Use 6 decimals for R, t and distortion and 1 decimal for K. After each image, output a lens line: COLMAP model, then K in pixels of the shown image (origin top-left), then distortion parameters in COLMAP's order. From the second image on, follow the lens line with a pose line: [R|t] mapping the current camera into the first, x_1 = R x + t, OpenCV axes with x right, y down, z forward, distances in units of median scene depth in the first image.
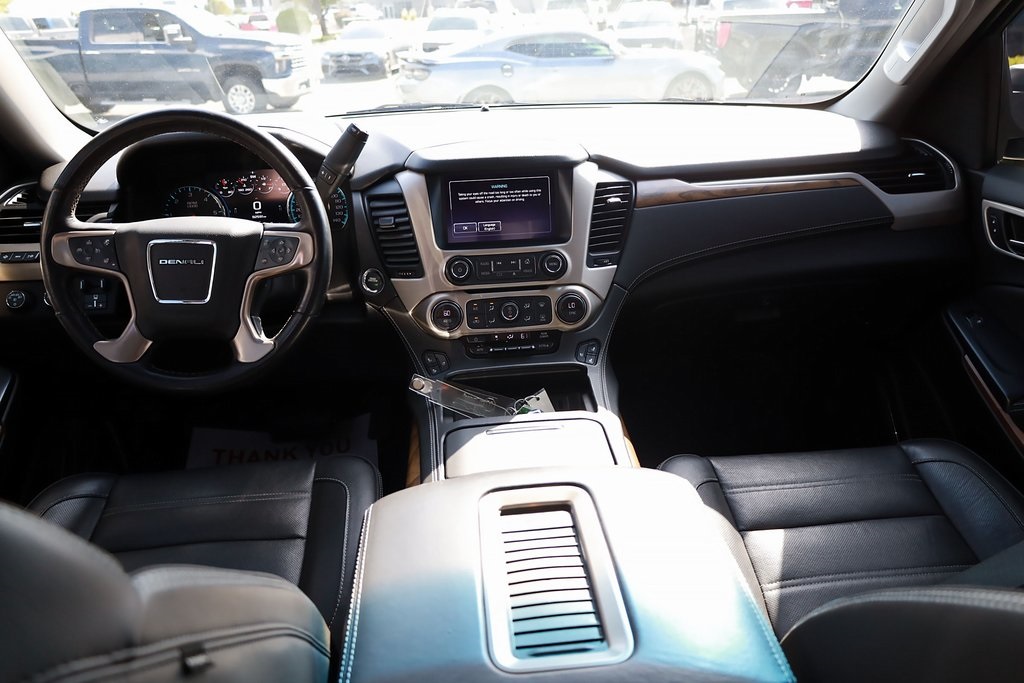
lens RADIAL K [[705.1, 0, 512.0], [0, 705.1, 341.5], [0, 0, 1]] dist [-0.007139, -0.008768]
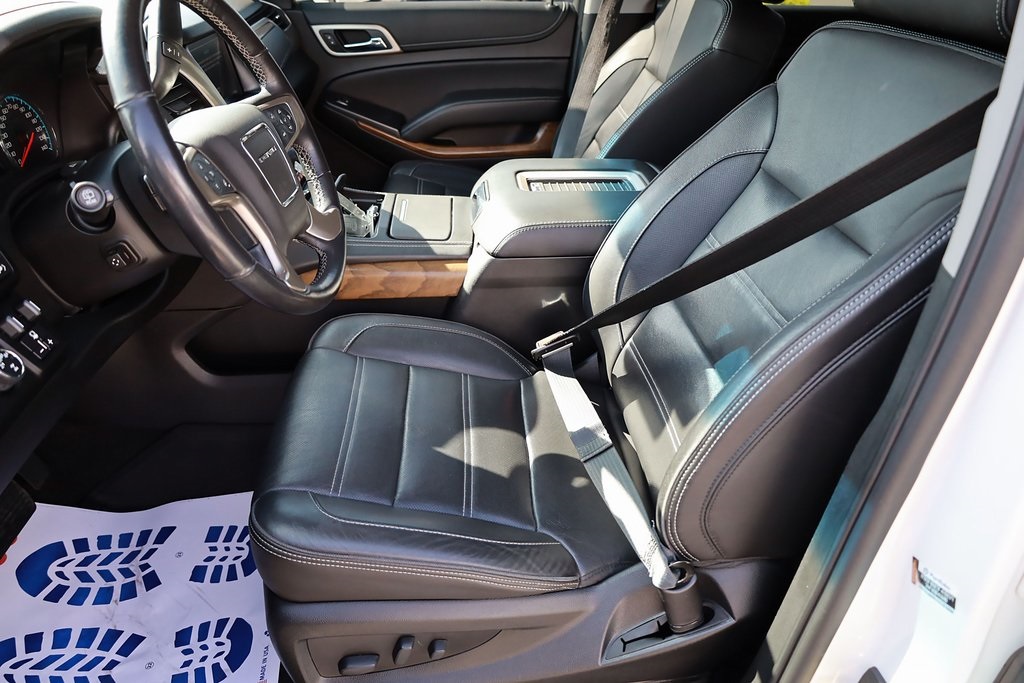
lens RADIAL K [[705.1, 0, 512.0], [0, 705.1, 341.5], [0, 0, 1]] dist [-0.007139, -0.008768]
pose [[0.000327, -0.480196, 0.877161, -0.979959], [0.394727, 0.805996, 0.441090, -0.140669], [-0.918798, 0.346095, 0.189810, 0.492884]]
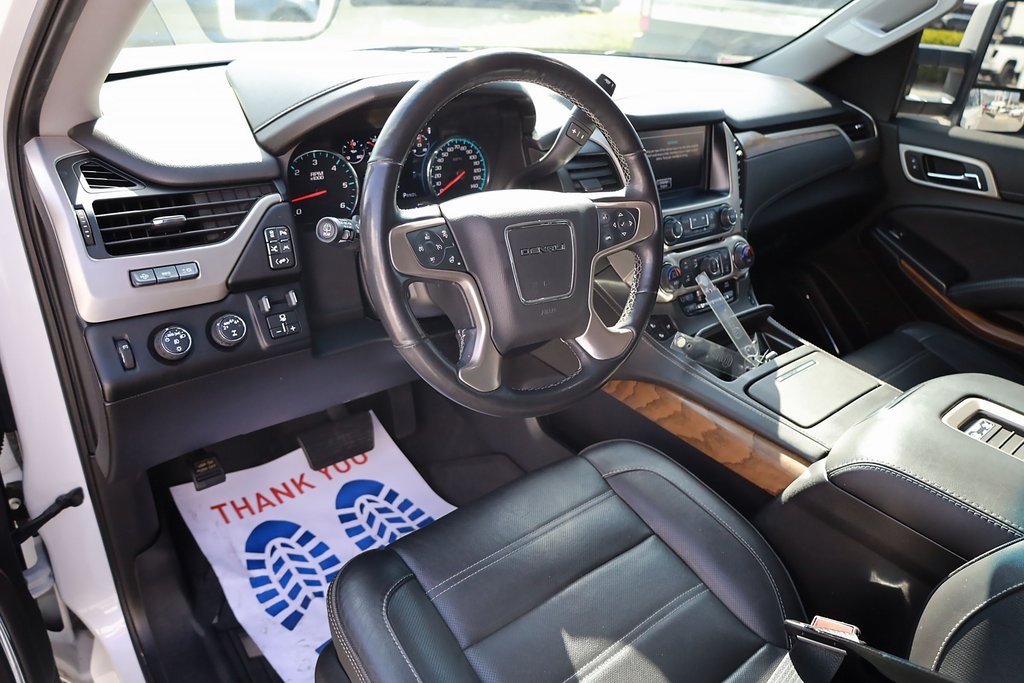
lens RADIAL K [[705.1, 0, 512.0], [0, 705.1, 341.5], [0, 0, 1]] dist [-0.007139, -0.008768]
pose [[0.812724, -0.177627, 0.554913, -0.712874], [0.136715, 0.983945, 0.114726, -0.079430], [-0.566382, -0.017375, 0.823960, 0.273103]]
